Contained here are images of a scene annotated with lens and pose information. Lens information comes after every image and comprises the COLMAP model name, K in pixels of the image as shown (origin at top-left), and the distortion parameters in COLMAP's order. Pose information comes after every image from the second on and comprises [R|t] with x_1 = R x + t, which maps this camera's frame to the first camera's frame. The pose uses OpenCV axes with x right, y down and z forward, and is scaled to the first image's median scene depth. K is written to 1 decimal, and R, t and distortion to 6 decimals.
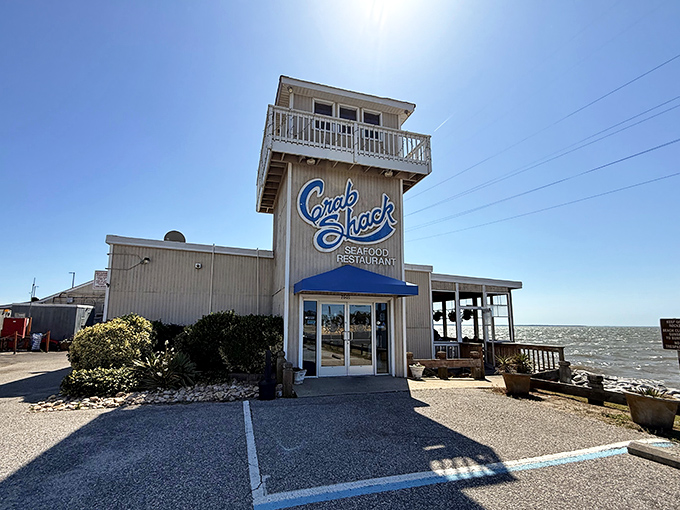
lens RADIAL K [[307.9, 0, 323.0], [0, 307.9, 283.3], [0, 0, 1]] dist [-0.009597, -0.000882]
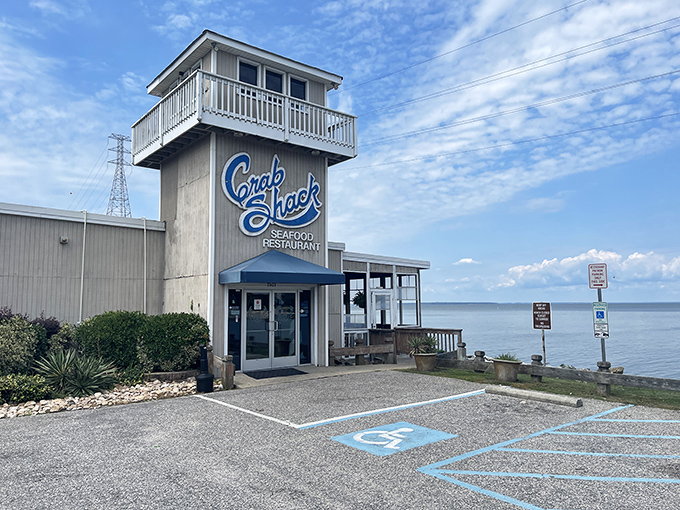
lens RADIAL K [[512.8, 0, 340.1], [0, 512.8, 255.1], [0, 0, 1]] dist [0.004882, 0.000845]
pose [[0.916931, 0.021451, 0.398468, -0.346527], [-0.036375, 0.998890, 0.029930, -0.095957], [-0.397384, -0.041938, 0.916694, -0.494833]]
